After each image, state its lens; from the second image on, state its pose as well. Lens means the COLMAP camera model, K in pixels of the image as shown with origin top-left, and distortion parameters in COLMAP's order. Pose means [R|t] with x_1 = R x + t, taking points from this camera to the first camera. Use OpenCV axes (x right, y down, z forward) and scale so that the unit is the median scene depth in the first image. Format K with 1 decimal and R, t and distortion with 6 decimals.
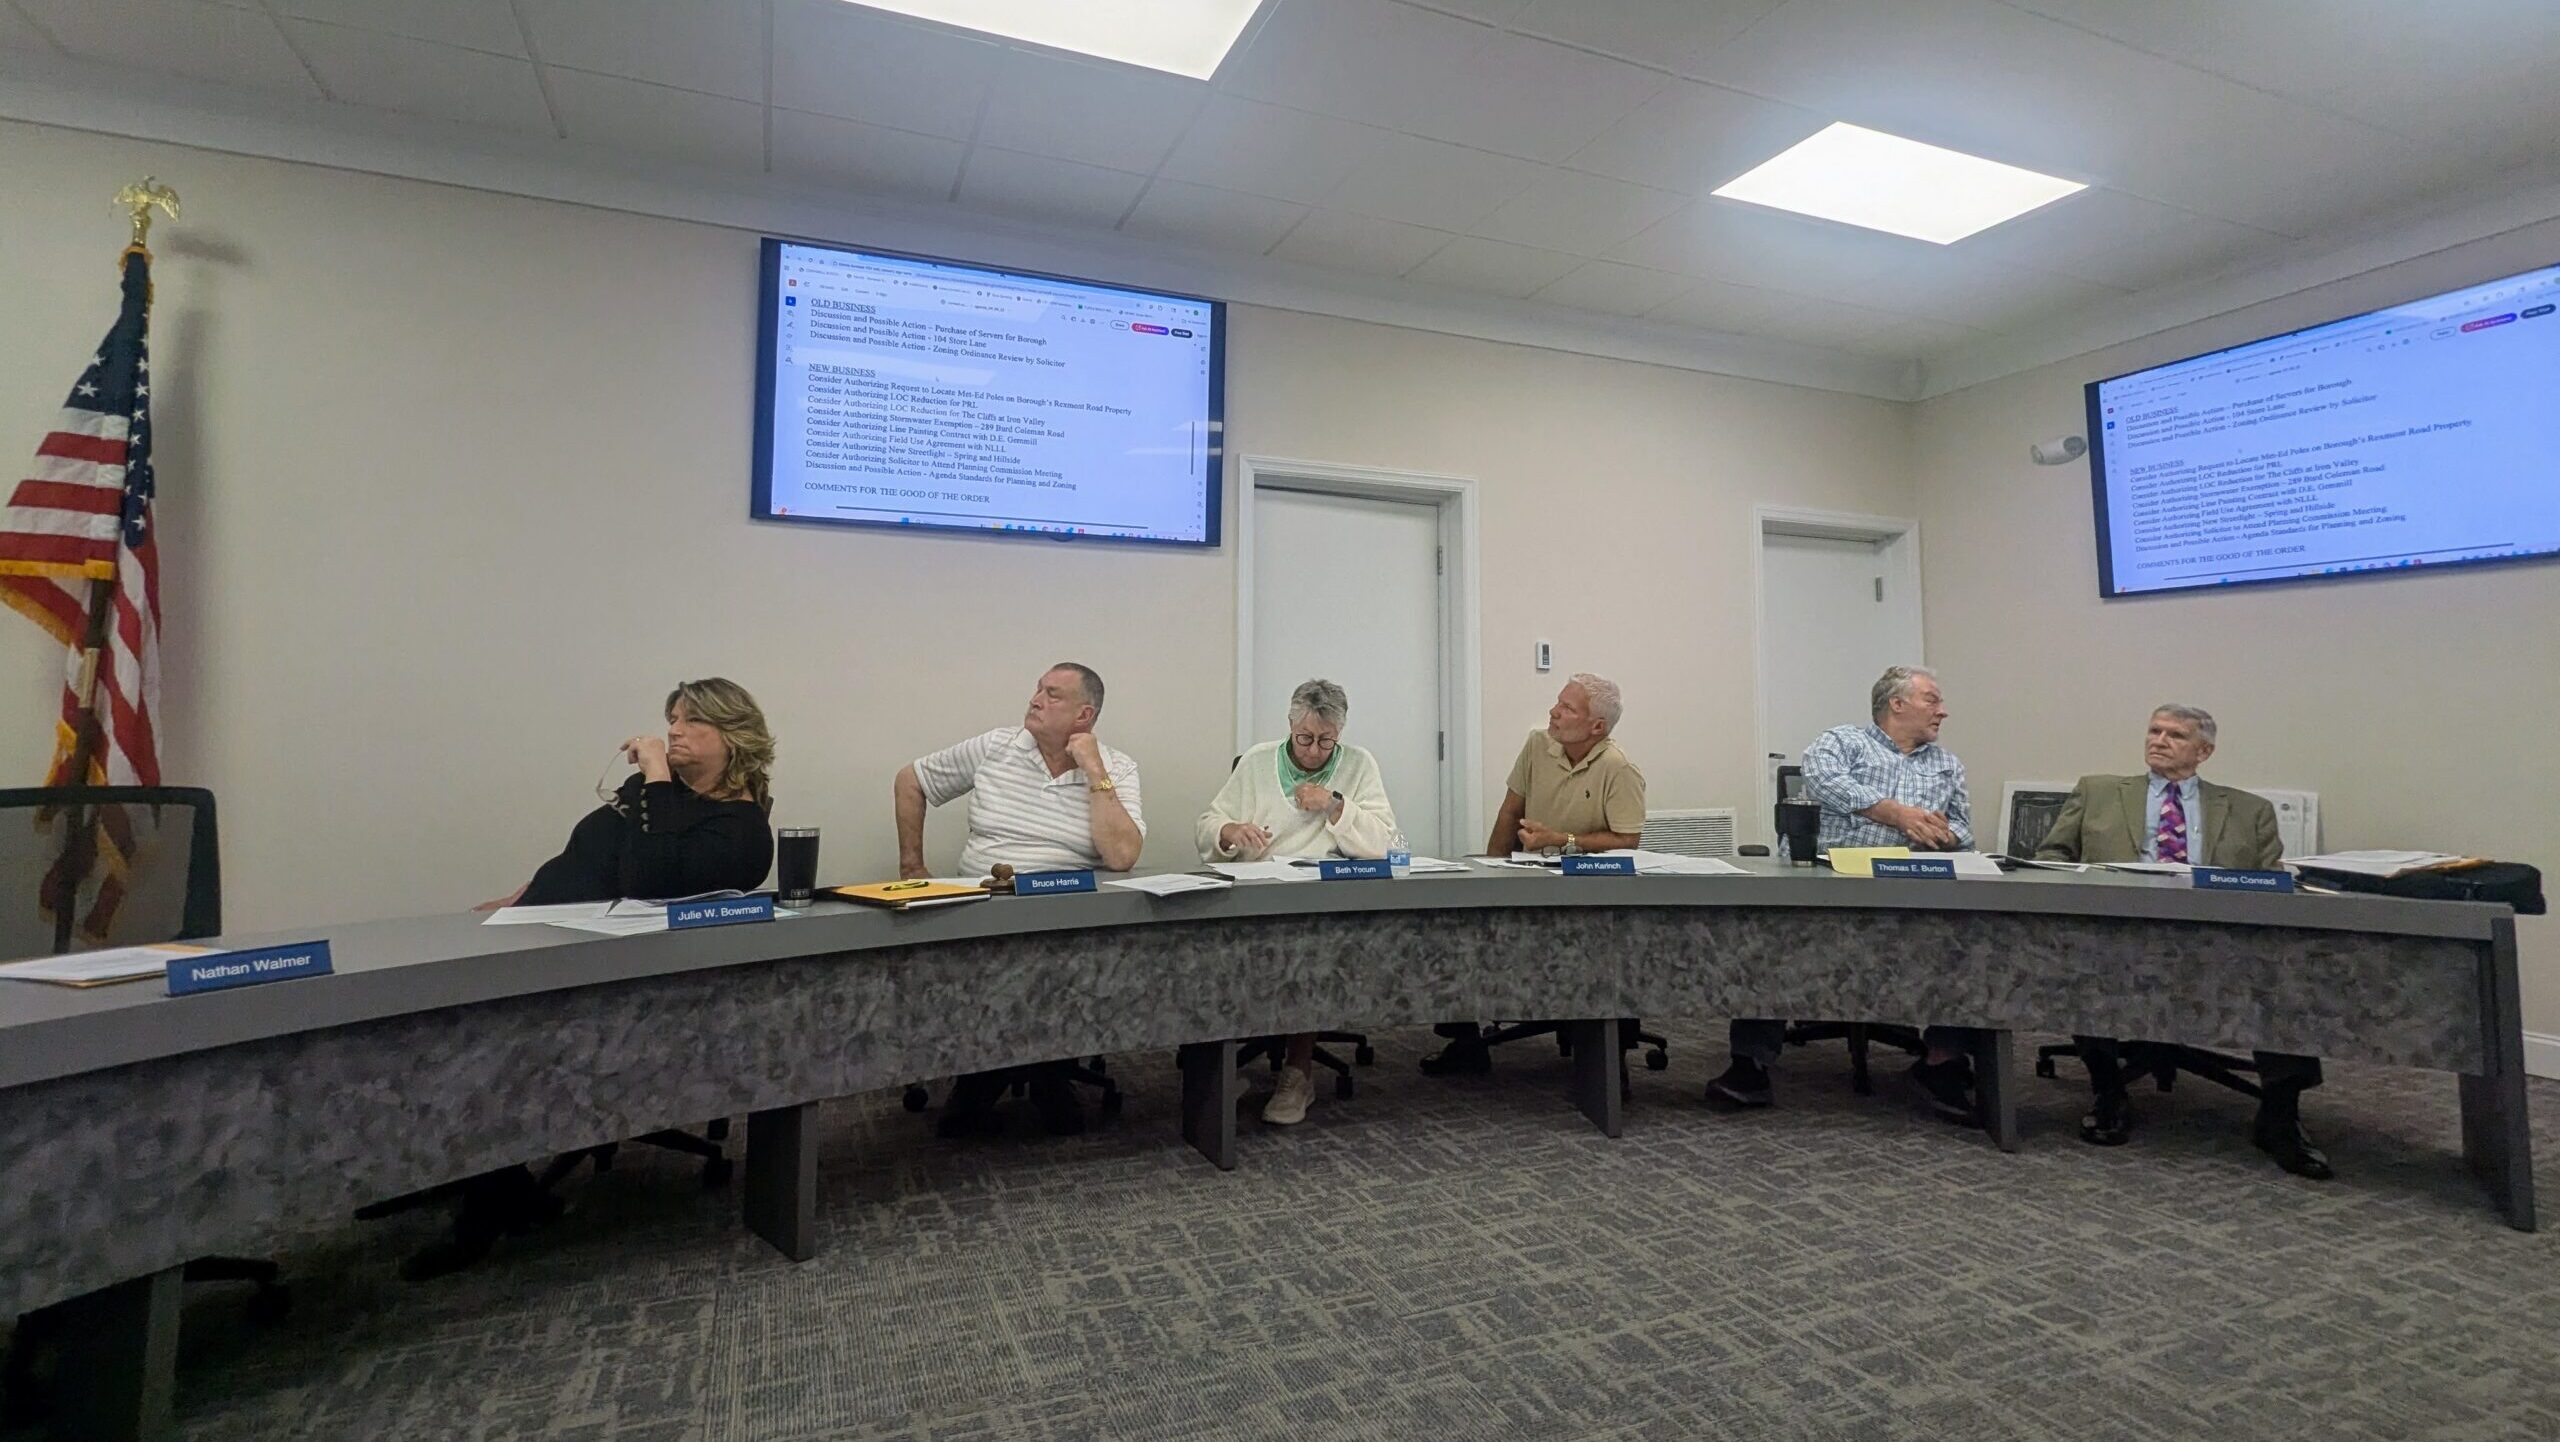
lens RADIAL K [[1213.8, 0, 1286.1], [0, 1213.8, 640.8], [0, 0, 1]] dist [-0.002893, 0.002664]
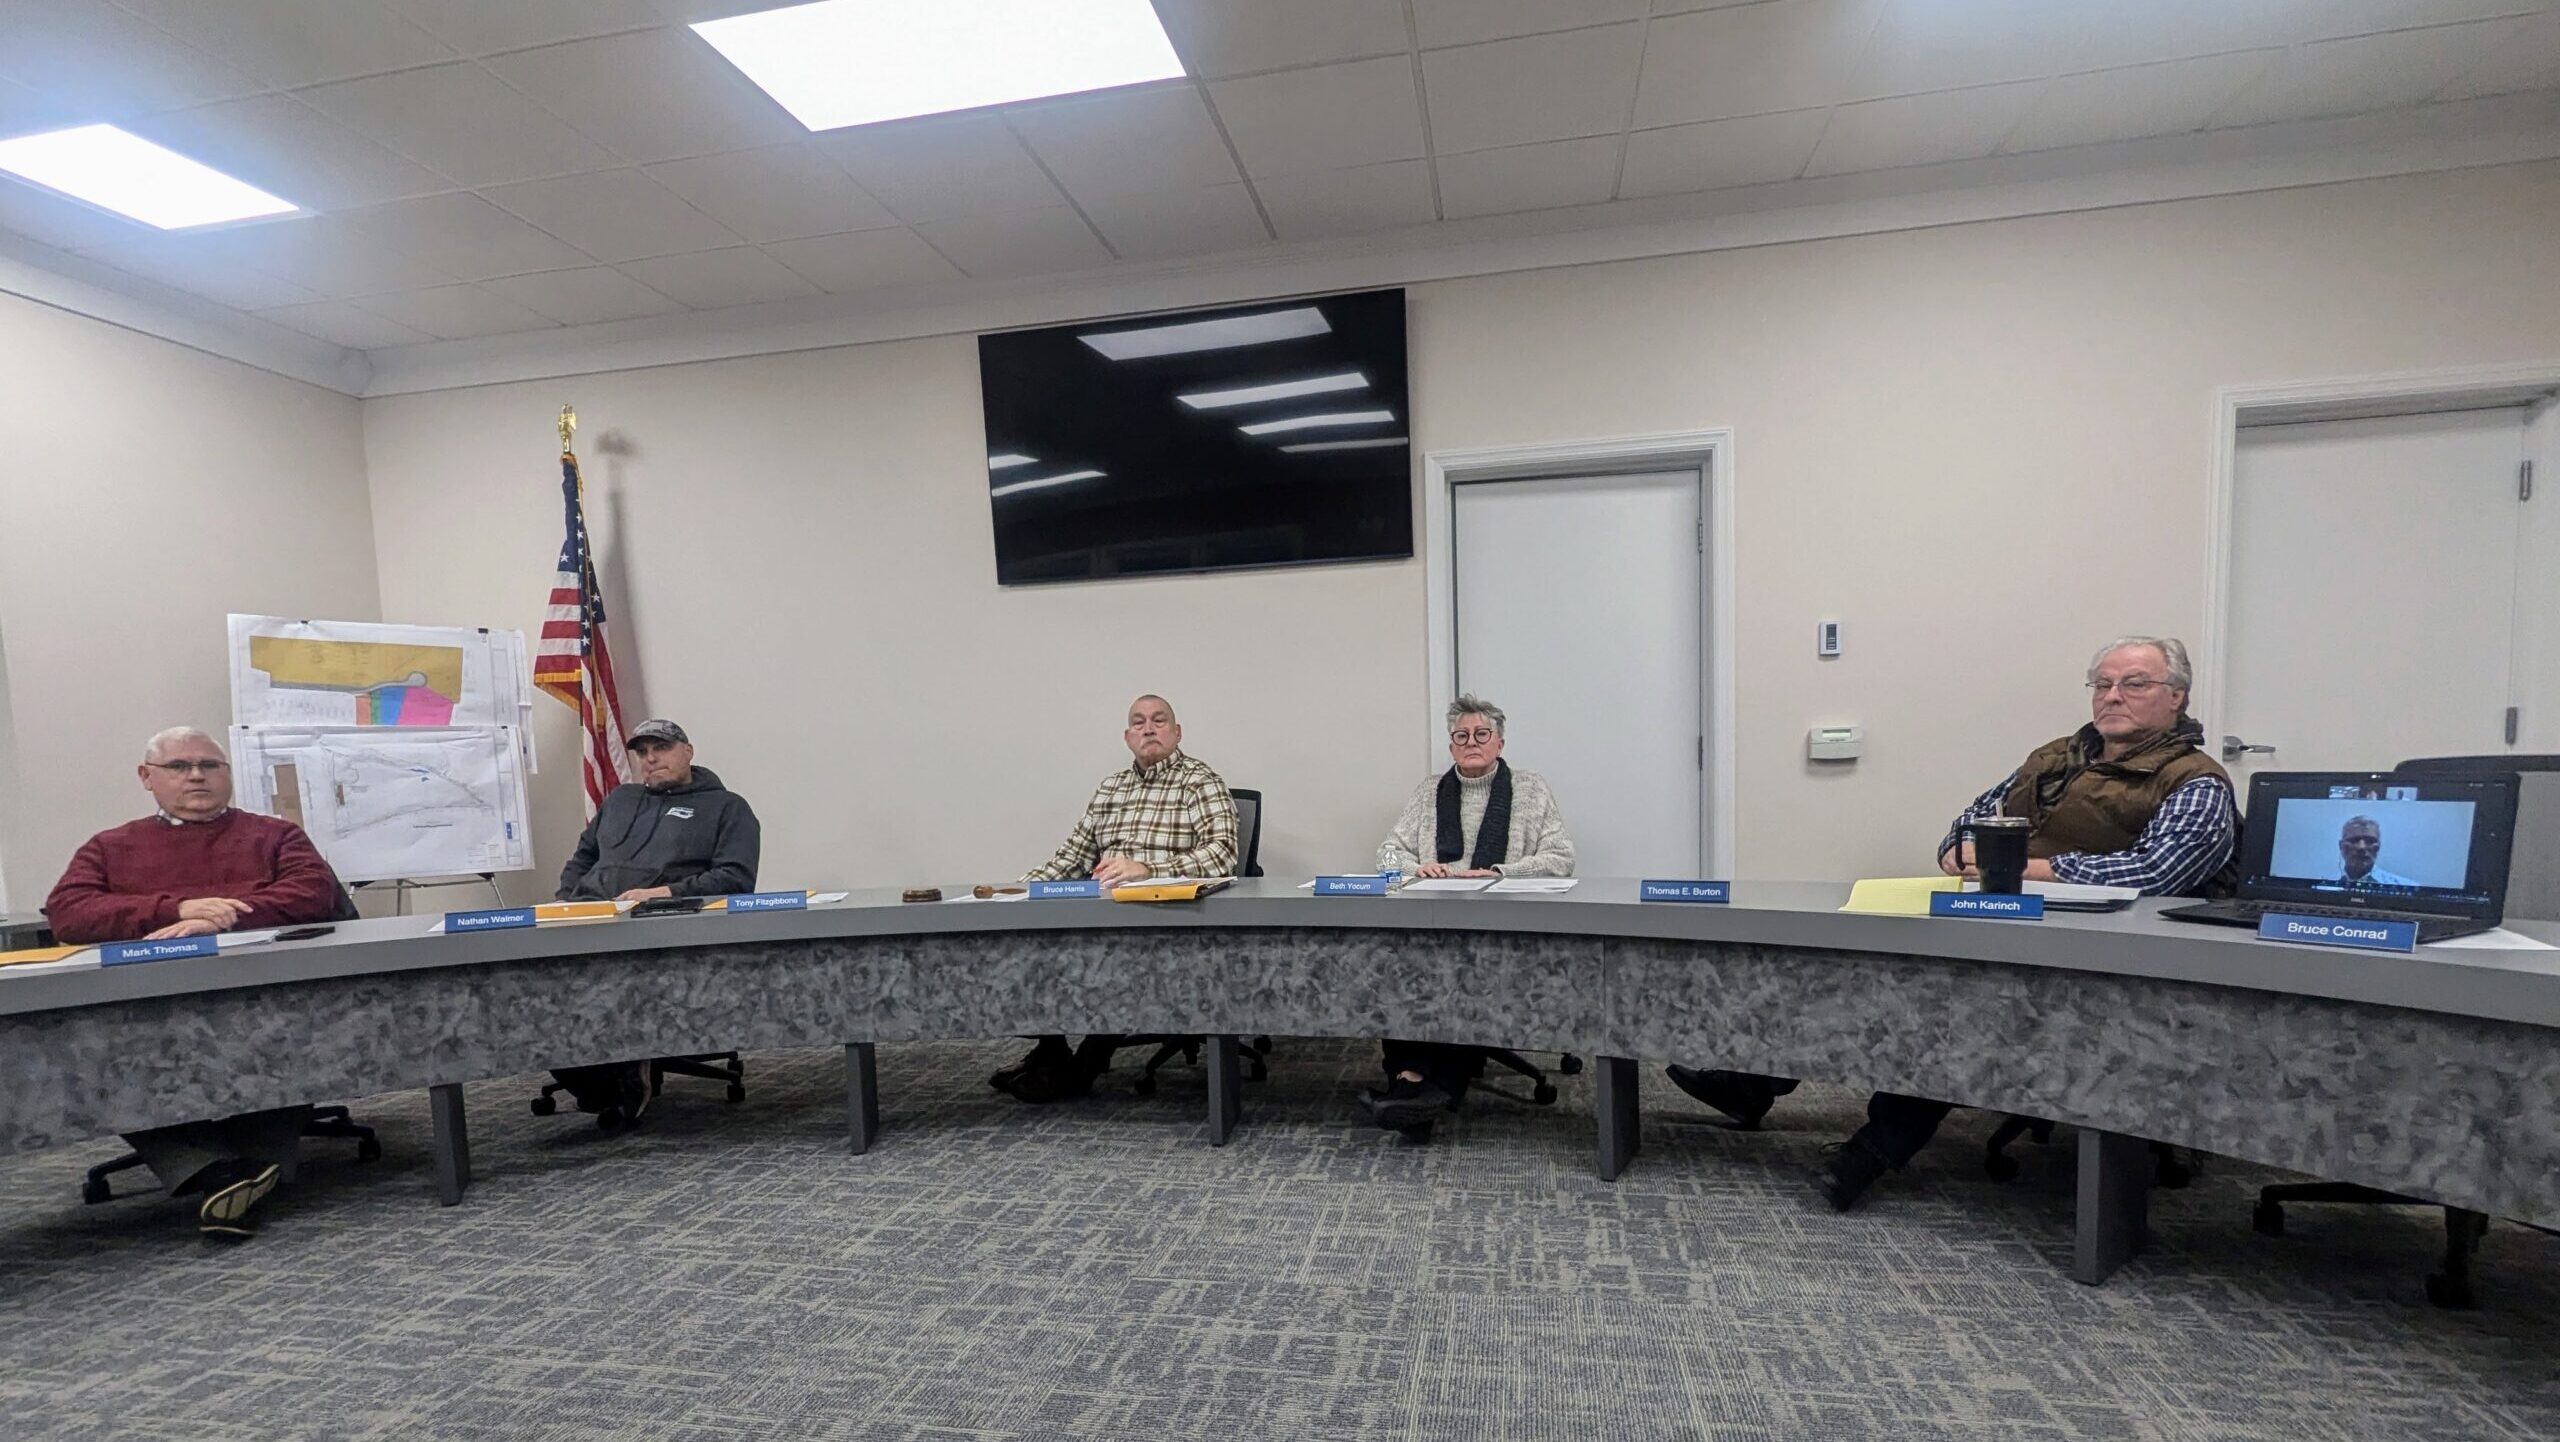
lens RADIAL K [[1214.3, 0, 1281.5], [0, 1214.3, 865.6], [0, 0, 1]] dist [-0.001177, 0.001379]
pose [[0.829912, 0.020396, -0.557522, 0.618289], [0.079566, 0.984789, 0.154467, 0.013030], [0.552192, -0.172554, 0.815665, 0.165117]]
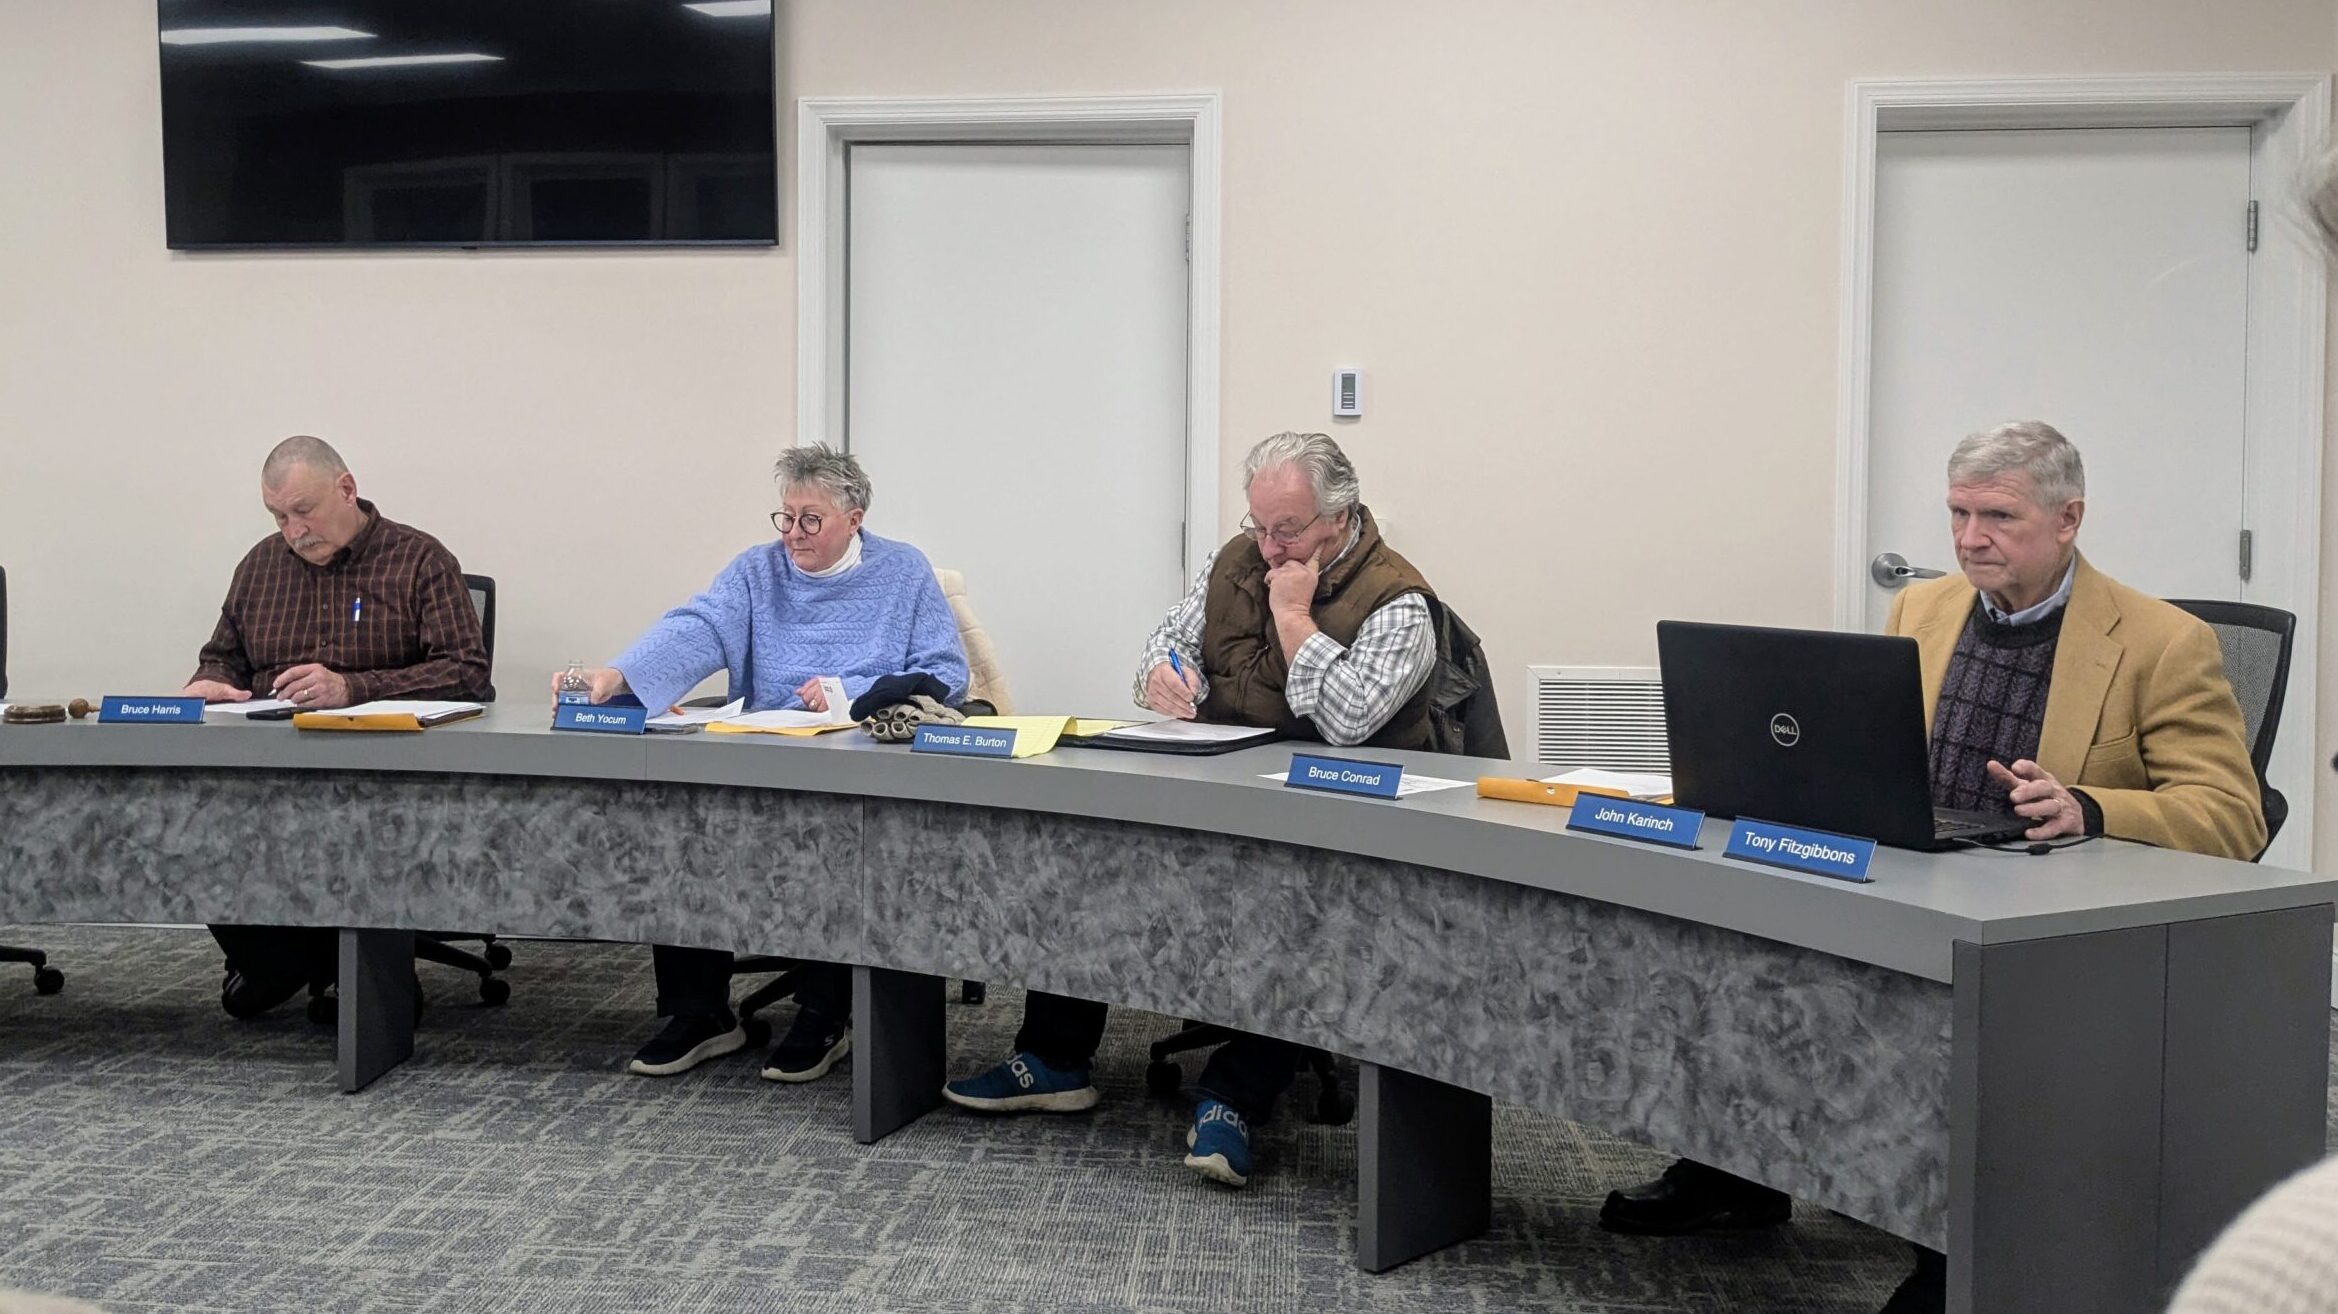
lens RADIAL K [[2026.7, 0, 1059.8], [0, 2026.7, 556.2], [0, 0, 1]] dist [0.063114, -0.112741]
pose [[0.869591, 0.015313, -0.493535, 0.971511], [0.033789, 0.995331, 0.090416, -0.003078], [0.492615, -0.095301, 0.865013, 0.138646]]
